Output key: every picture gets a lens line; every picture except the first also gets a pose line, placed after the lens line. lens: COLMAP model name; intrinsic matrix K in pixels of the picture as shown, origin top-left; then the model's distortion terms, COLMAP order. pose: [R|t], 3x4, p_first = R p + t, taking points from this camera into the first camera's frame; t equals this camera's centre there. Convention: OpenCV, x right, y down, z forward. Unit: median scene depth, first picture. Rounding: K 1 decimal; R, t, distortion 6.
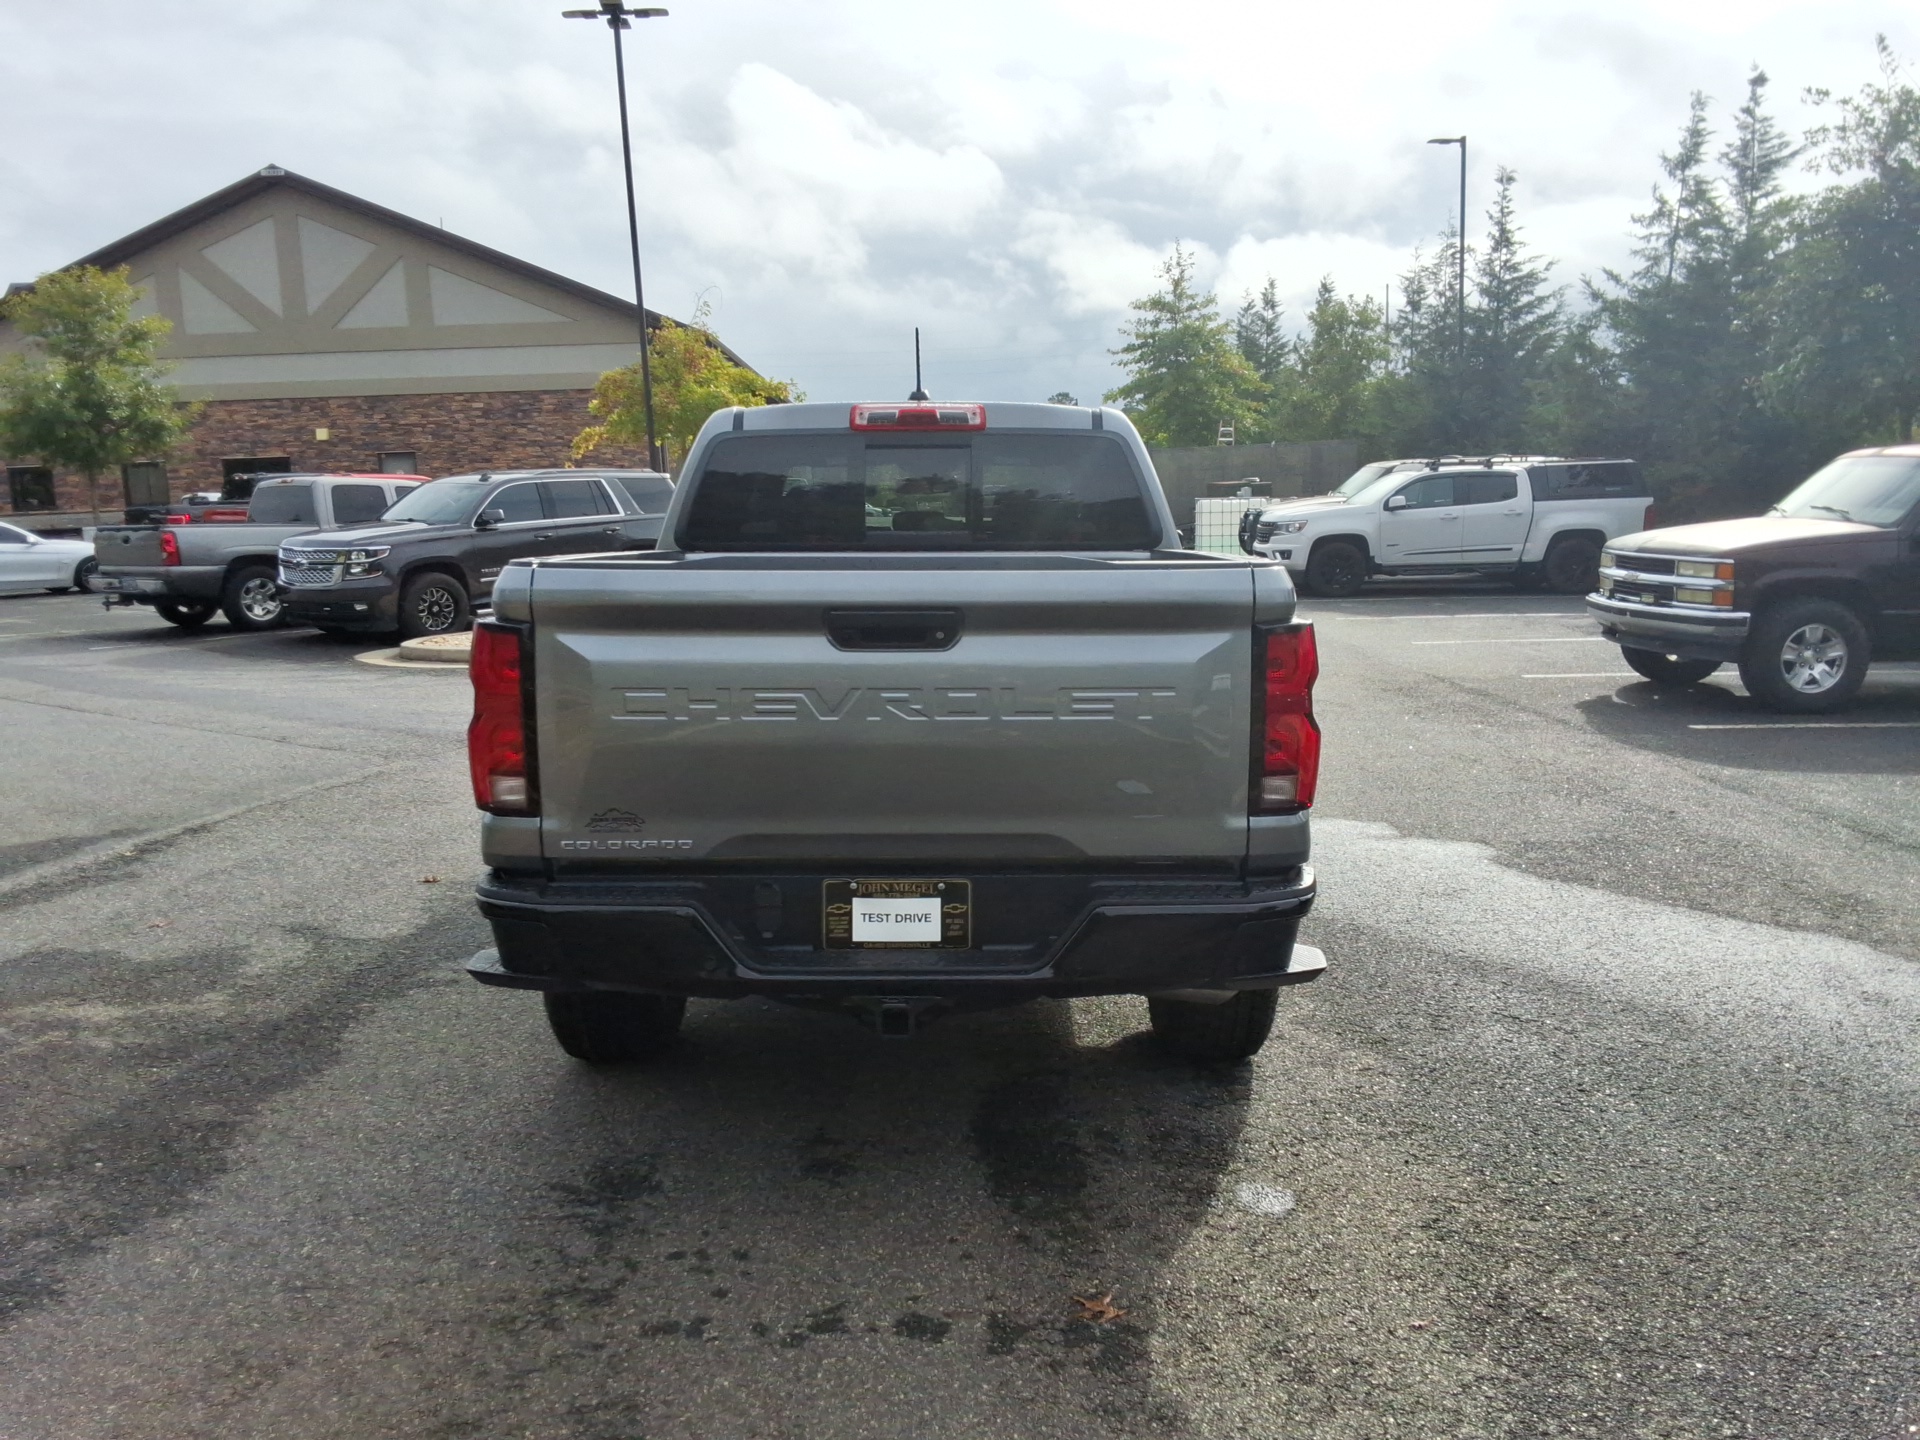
lens RADIAL K [[1539.9, 0, 965.6], [0, 1539.9, 735.4], [0, 0, 1]] dist [0.109752, -0.173615]
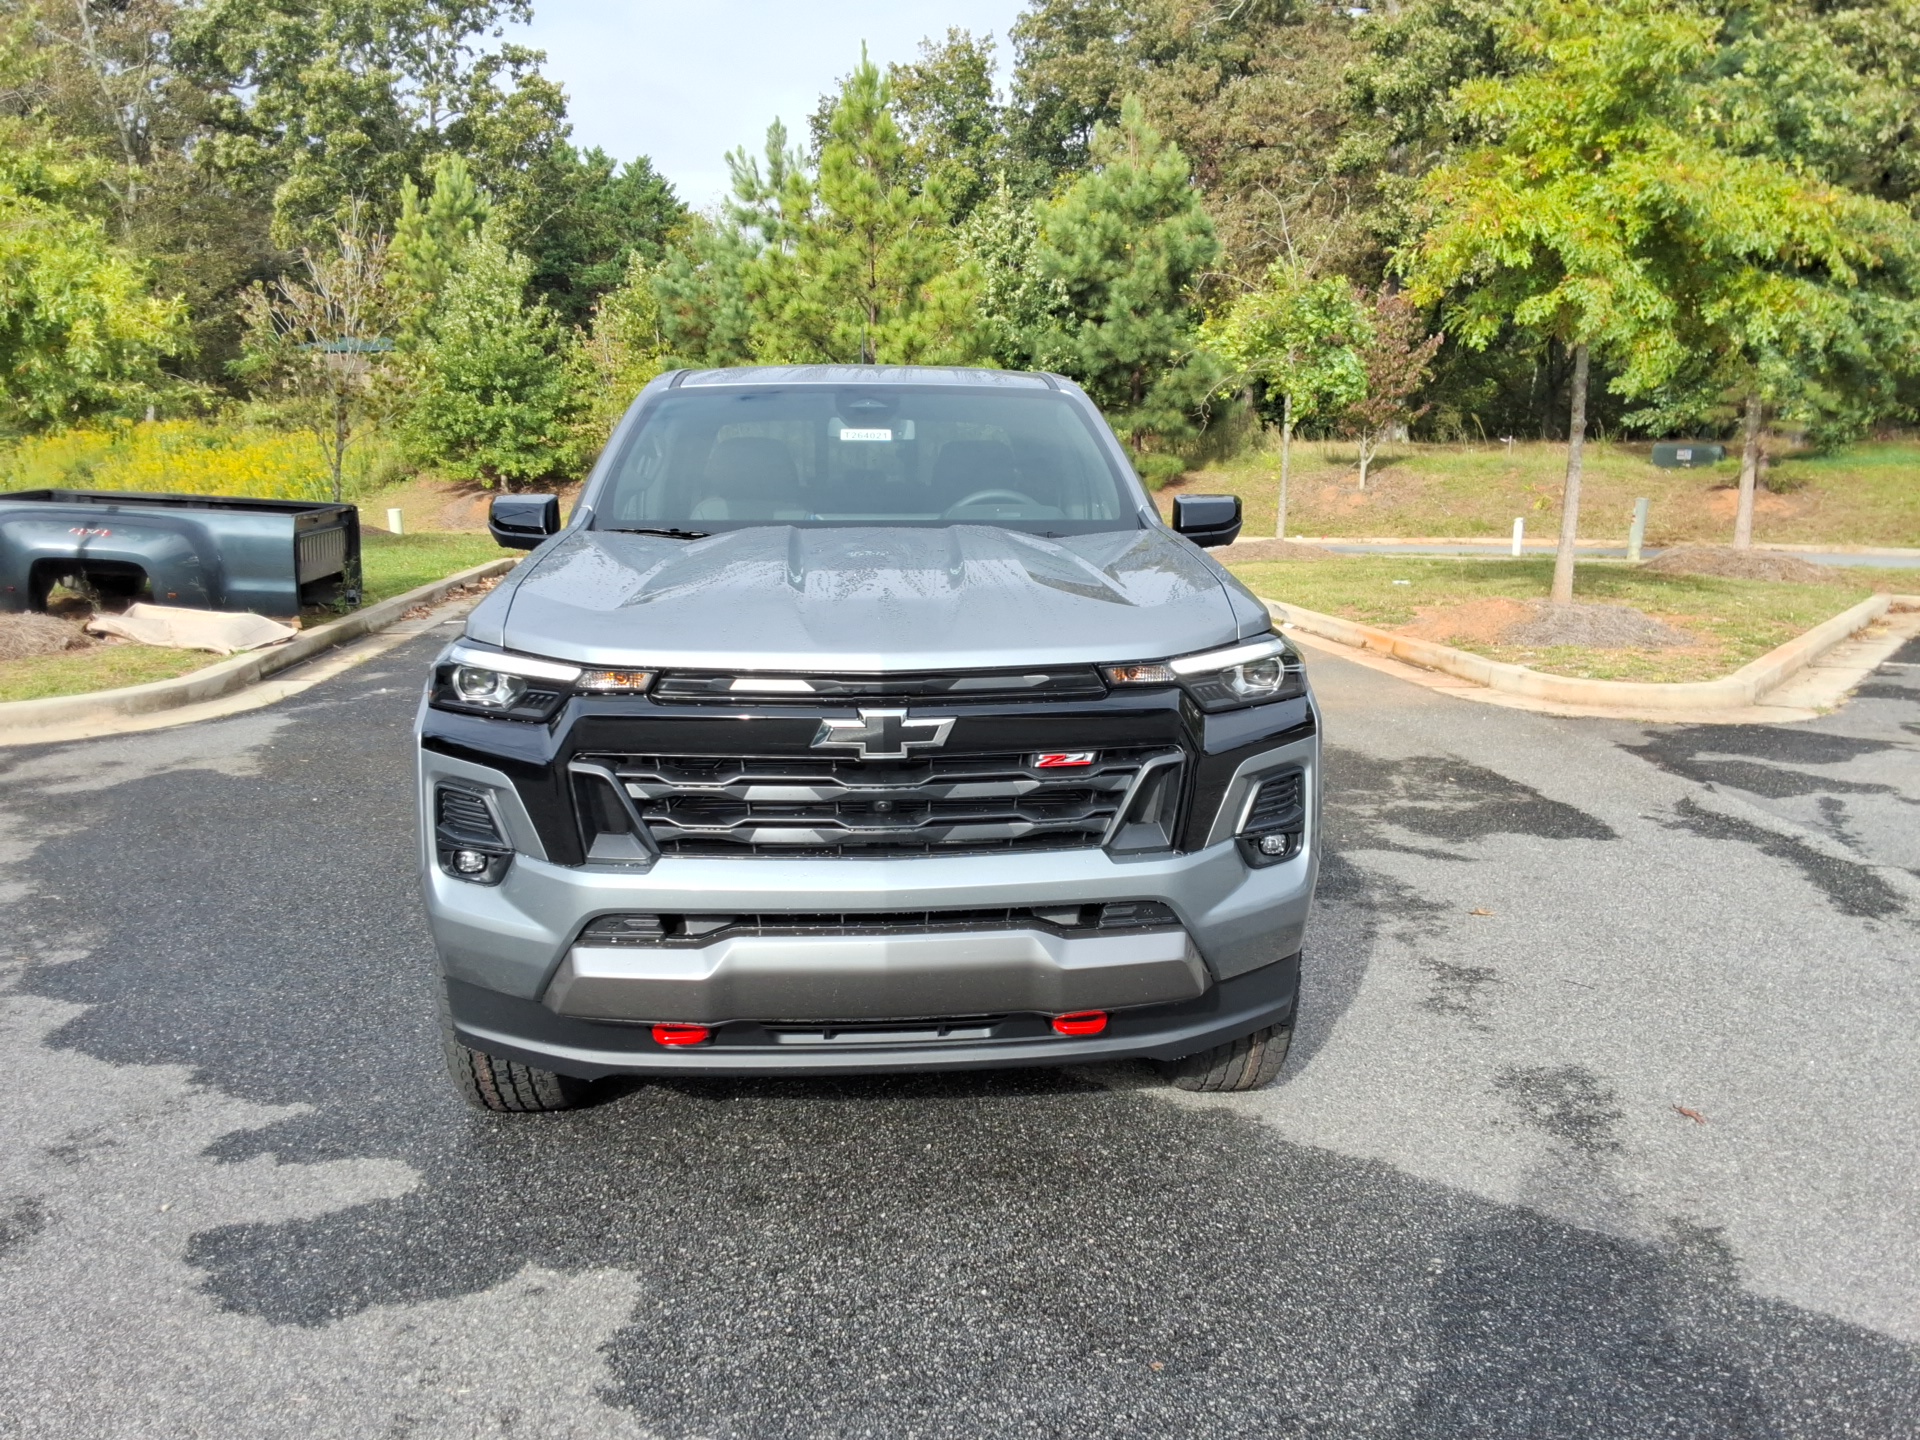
lens RADIAL K [[1539.9, 0, 967.6], [0, 1539.9, 727.3], [0, 0, 1]] dist [0.109752, -0.173615]
pose [[-0.998039, 0.014591, -0.060869, -0.008614], [-0.004230, 0.954506, 0.298162, -0.080665], [0.062450, 0.297835, -0.952573, 0.569509]]
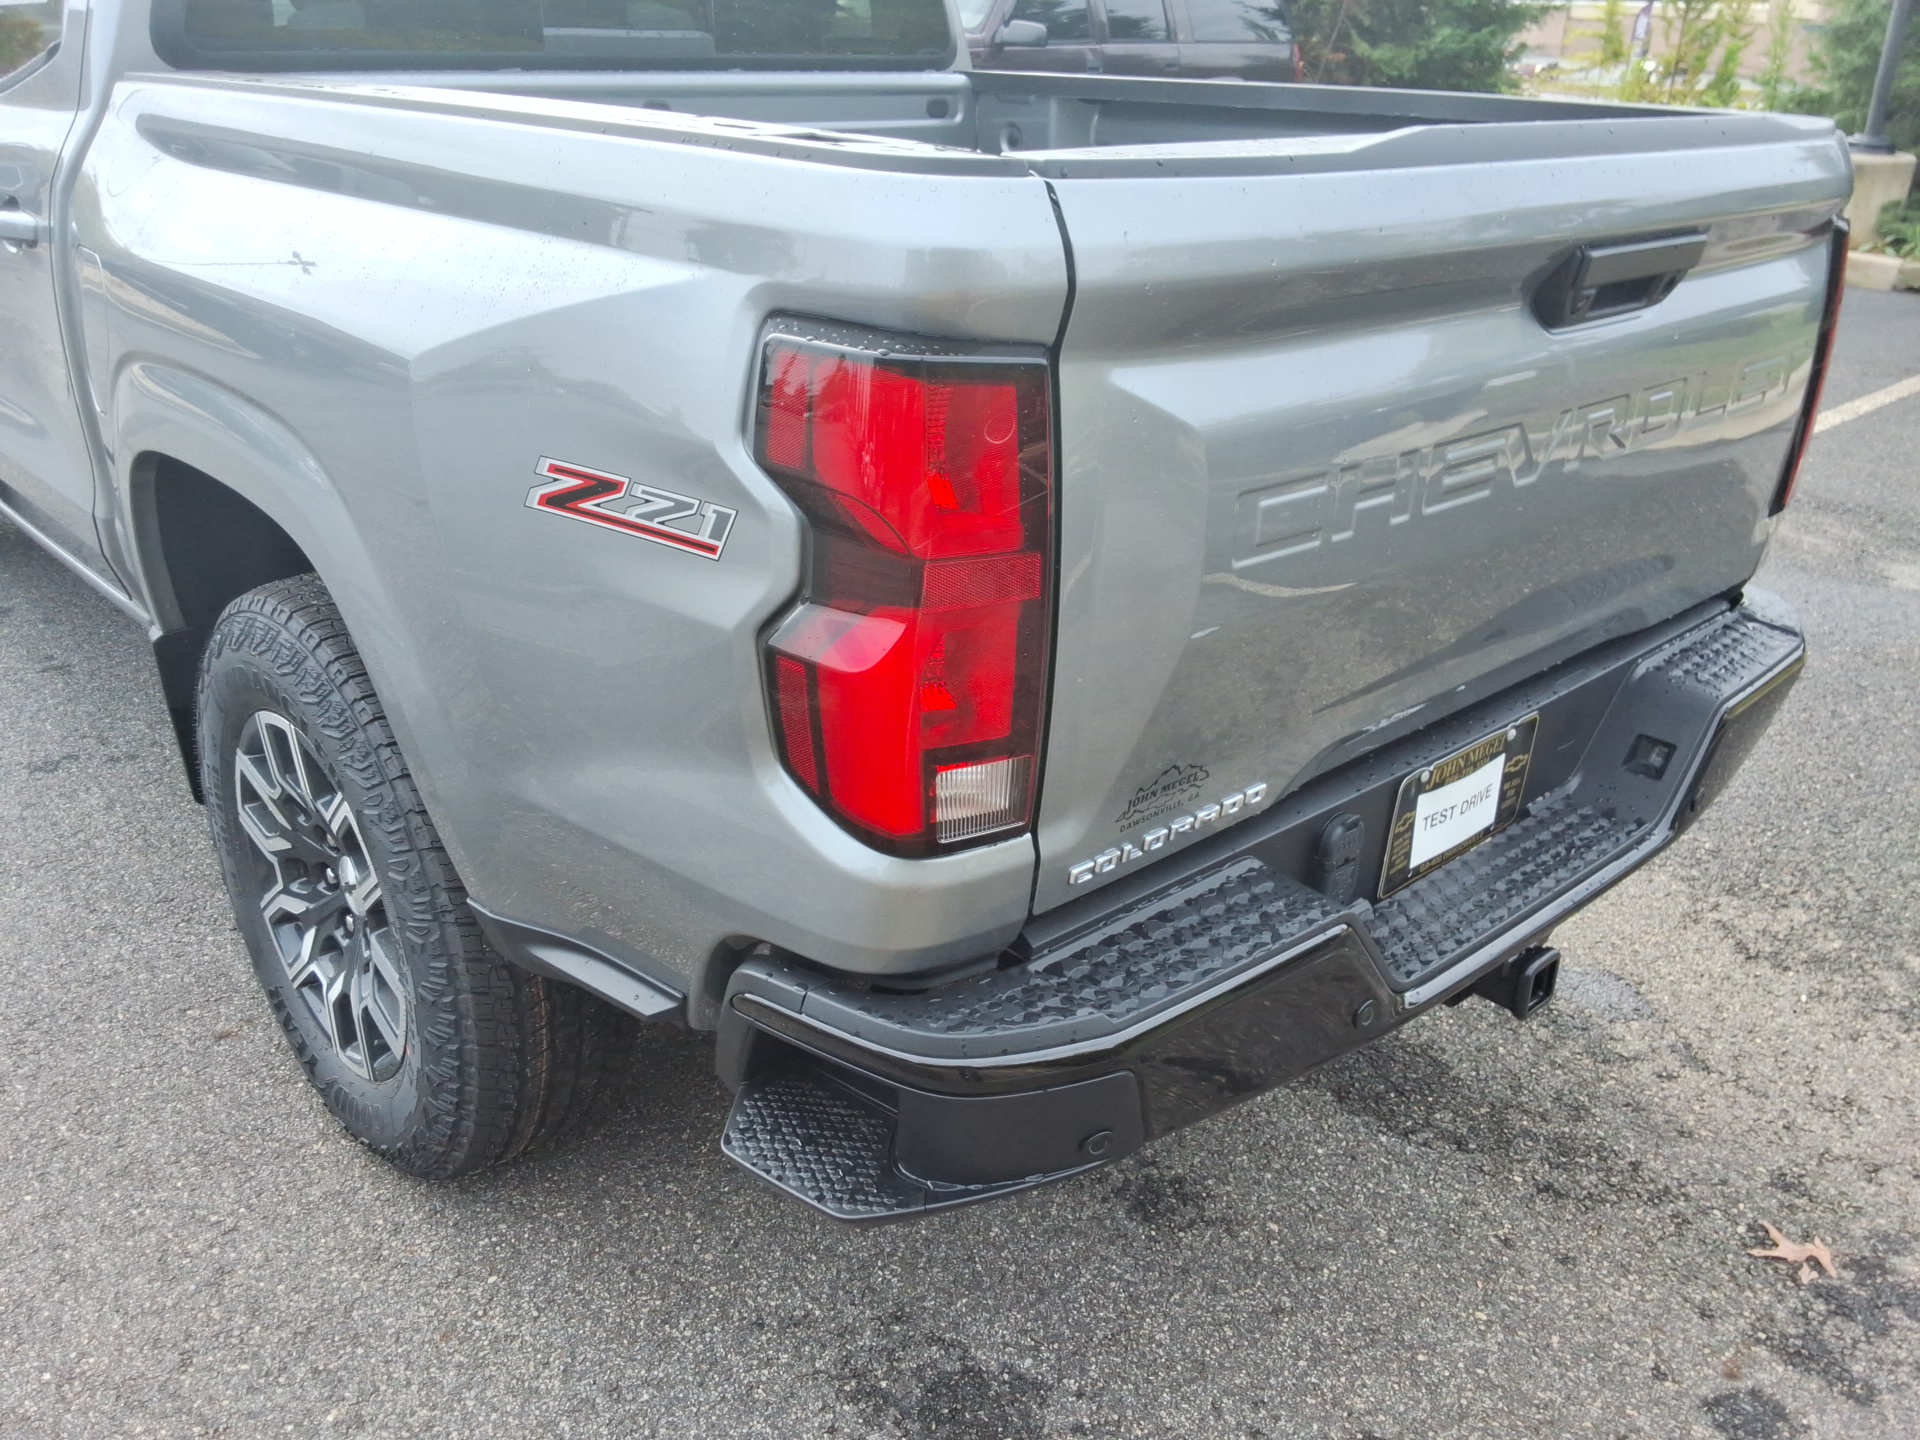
lens RADIAL K [[1539.9, 0, 972.9], [0, 1539.9, 728.5], [0, 0, 1]] dist [0.109752, -0.173615]
pose [[0.731868, -0.260891, 0.629528, -0.085780], [0.064171, 0.946092, 0.317479, -0.016461], [-0.678419, -0.191955, 0.709155, 0.118105]]
